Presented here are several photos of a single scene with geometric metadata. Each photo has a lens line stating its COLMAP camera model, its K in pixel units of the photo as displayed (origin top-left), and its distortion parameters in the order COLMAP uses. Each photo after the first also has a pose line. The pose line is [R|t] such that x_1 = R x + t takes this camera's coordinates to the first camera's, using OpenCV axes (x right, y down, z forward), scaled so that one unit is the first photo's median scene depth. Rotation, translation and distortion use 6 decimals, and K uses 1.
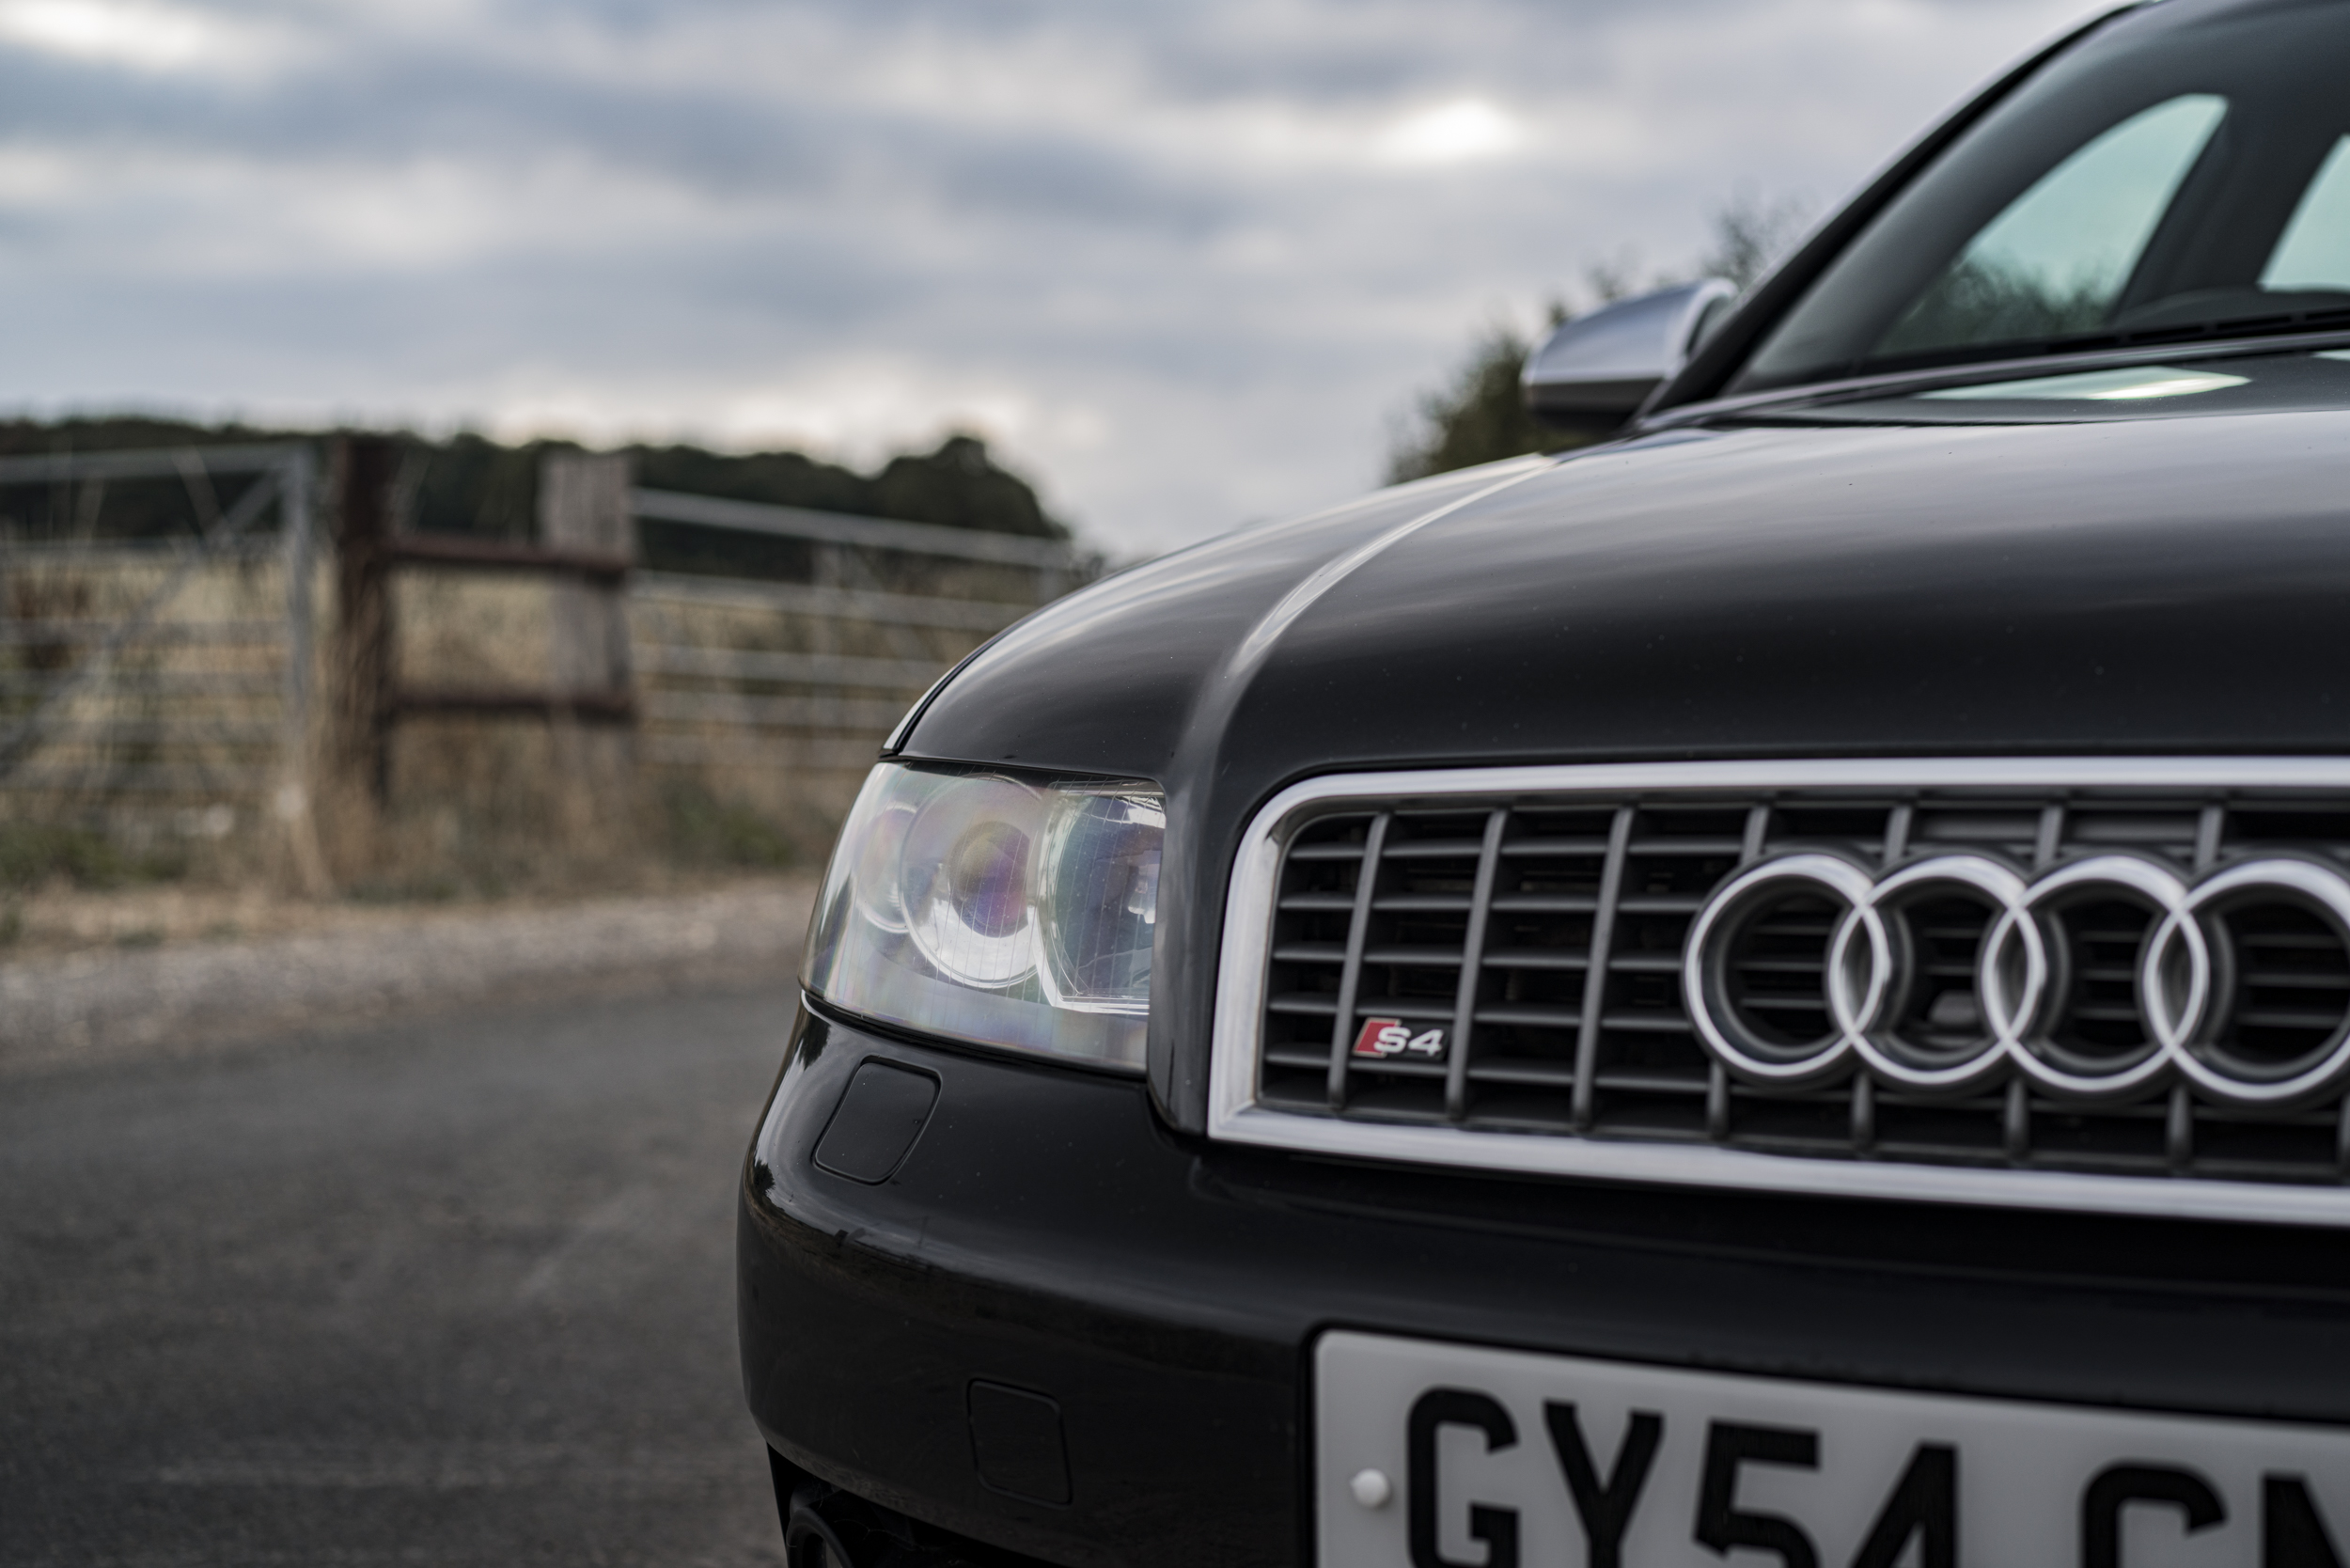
lens RADIAL K [[3646.8, 0, 1165.8], [0, 3646.8, 777.8], [0, 0, 1]] dist [-0.020888, 0.000000]
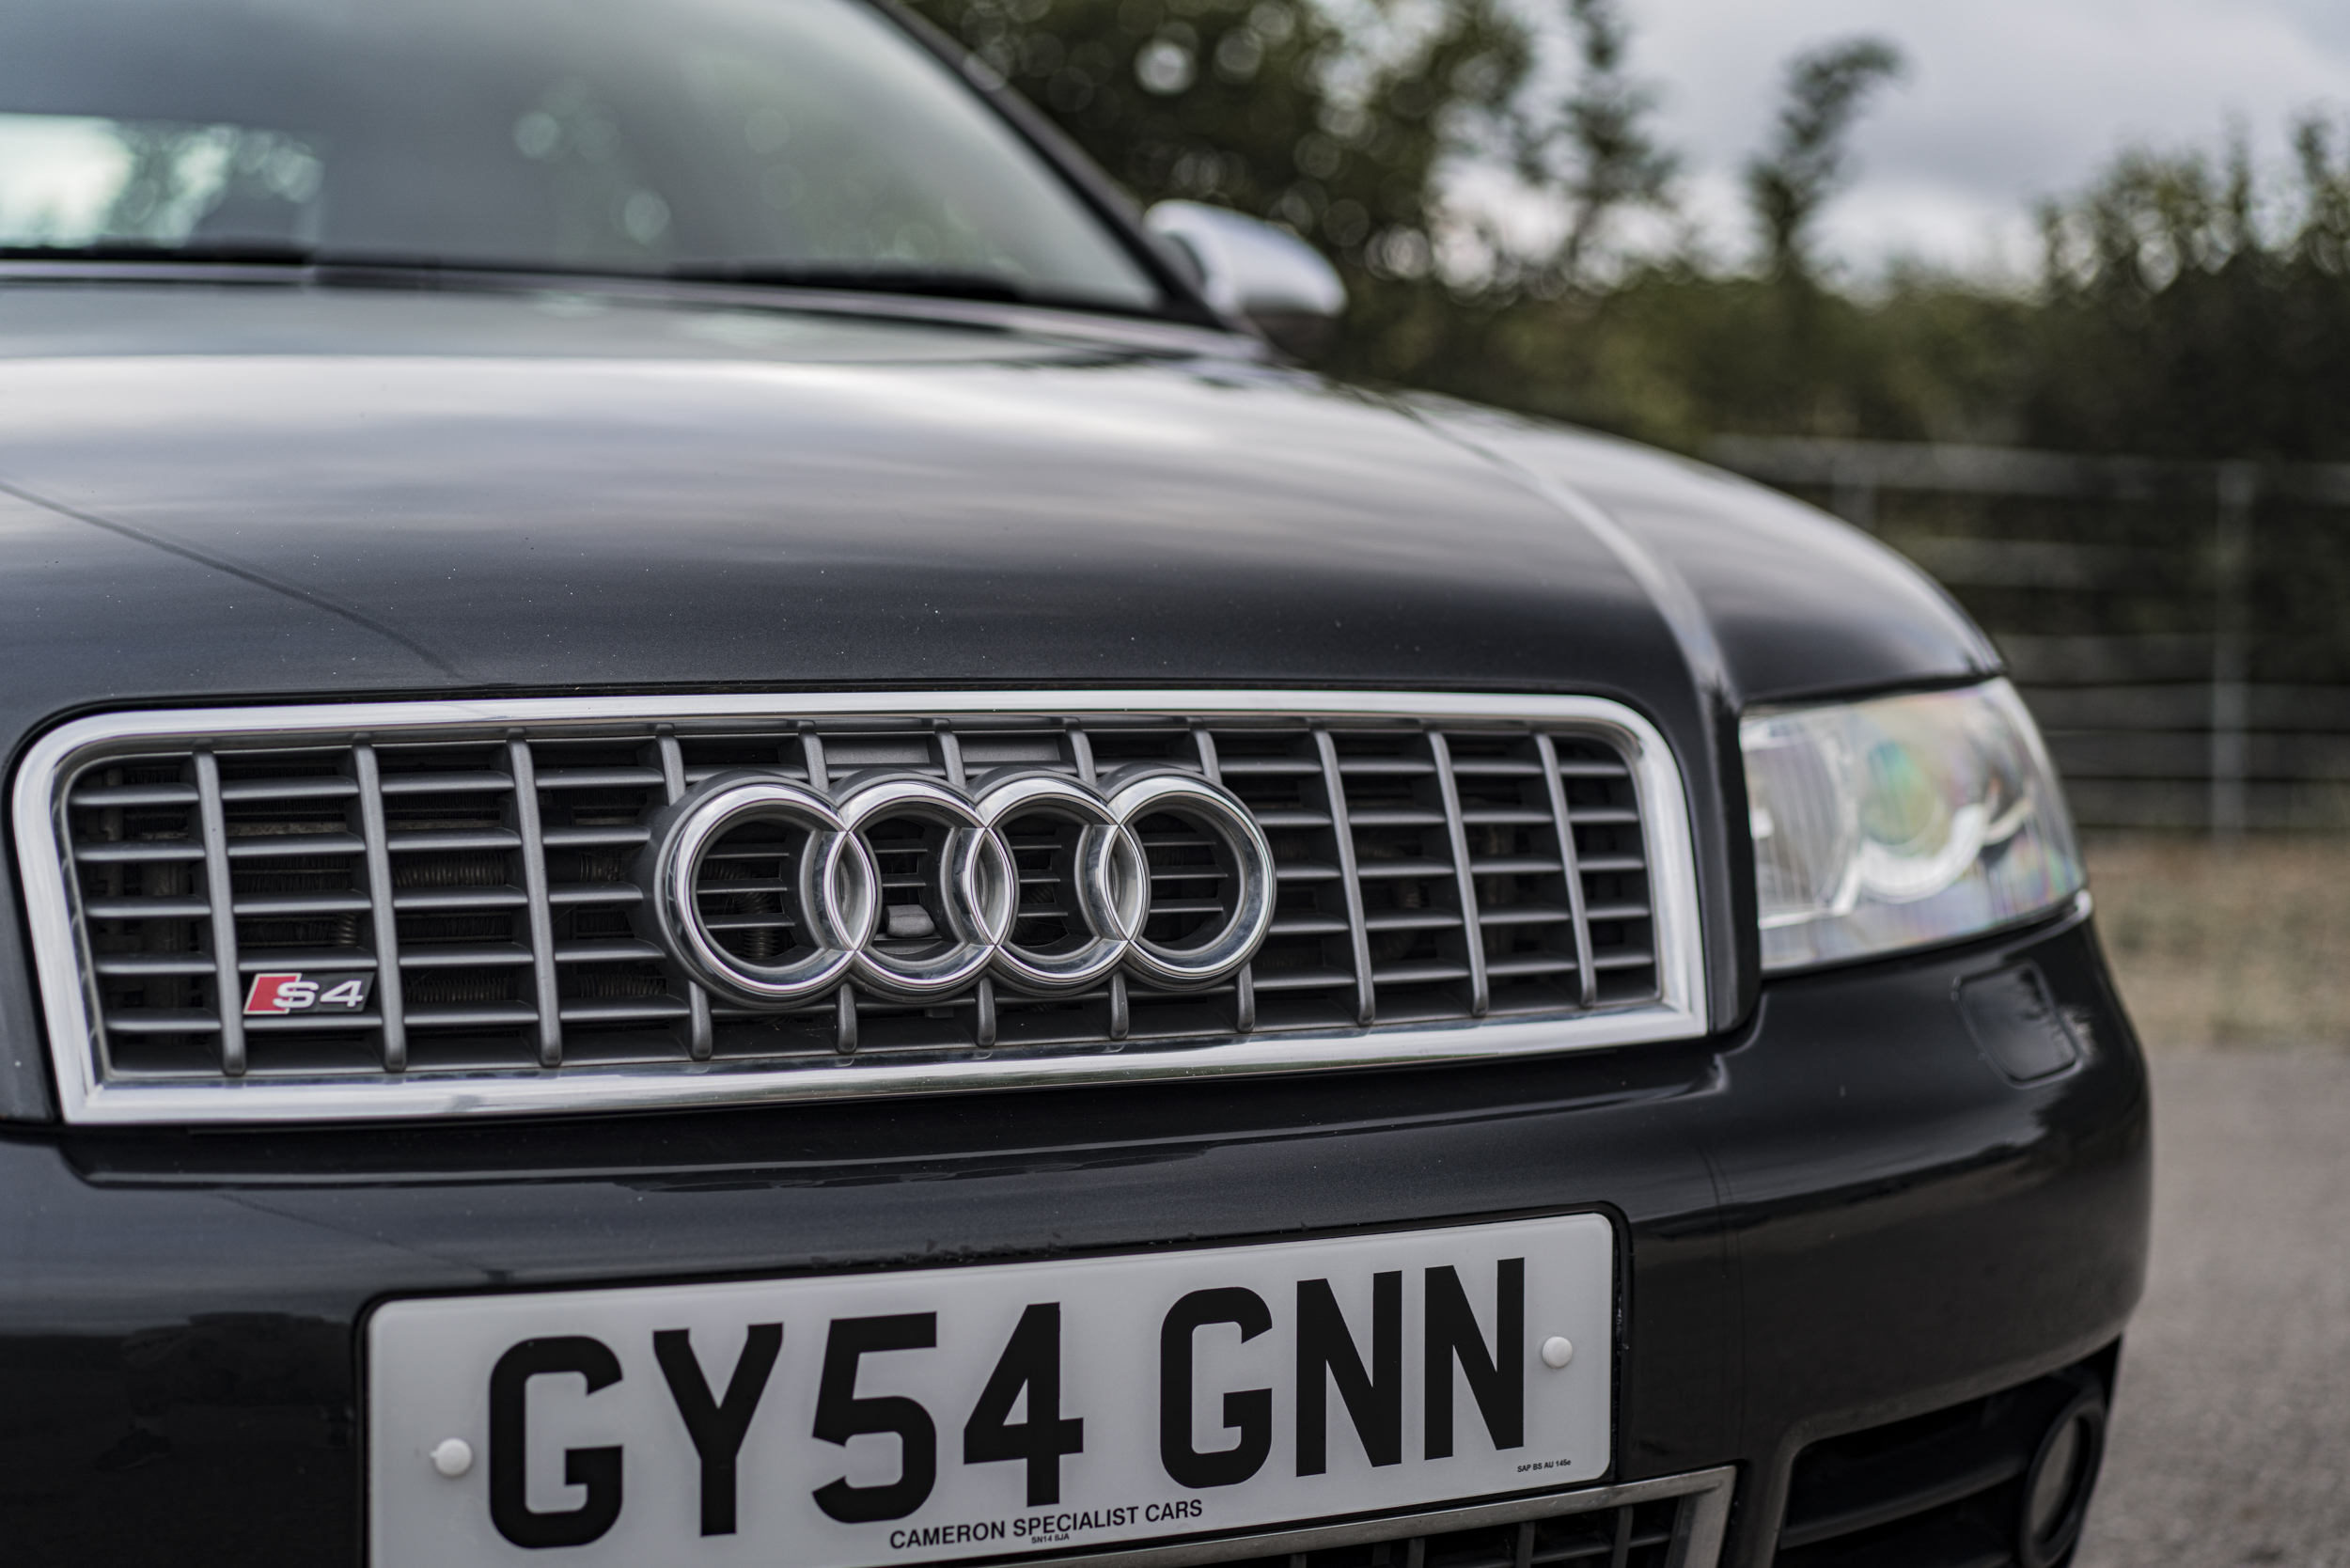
lens RADIAL K [[3709.5, 0, 1163.5], [0, 3709.5, 774.1], [0, 0, 1]] dist [-0.014708, 0.000000]
pose [[0.558539, -0.026363, 0.829059, -0.640569], [0.007274, 0.999612, 0.026886, -0.009292], [-0.829446, -0.008986, 0.558514, 0.301924]]
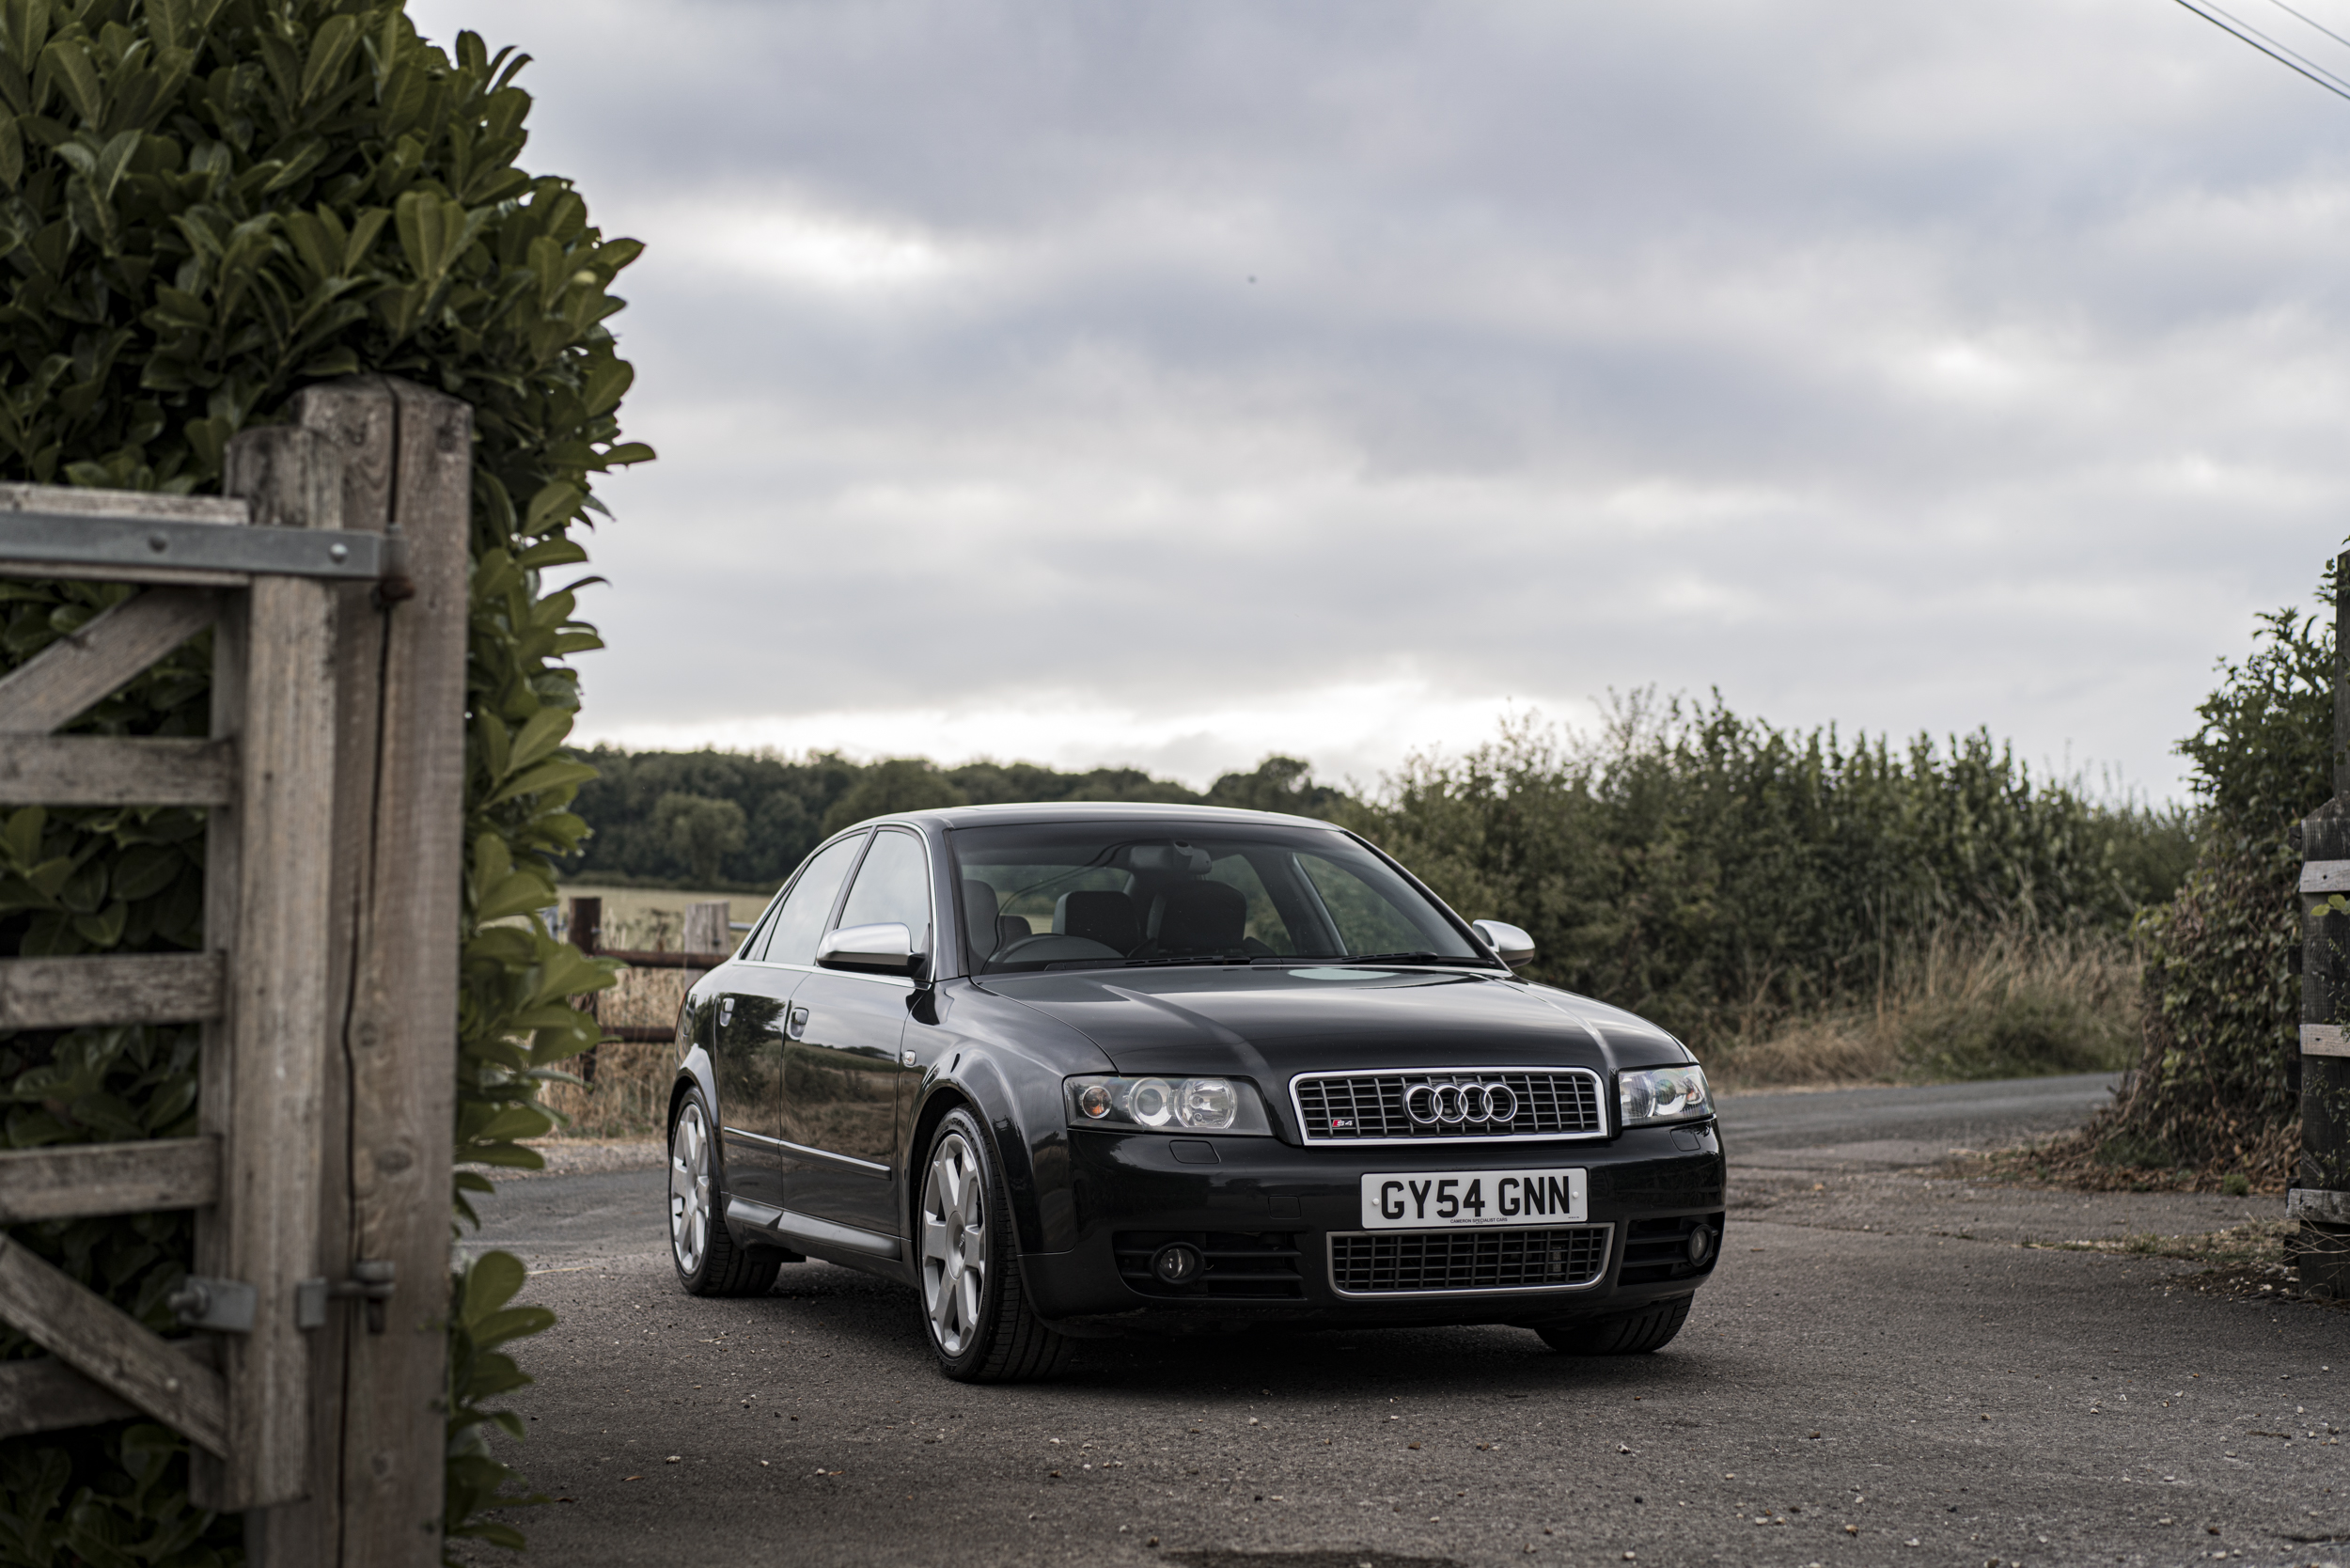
lens RADIAL K [[3646.8, 0, 1159.5], [0, 3646.8, 774.6], [0, 0, 1]] dist [-0.020888, 0.000000]
pose [[0.615183, 0.061834, 0.785956, -4.484675], [0.022902, 0.995097, -0.096214, 0.075887], [-0.788052, 0.077189, 0.610750, -2.138187]]
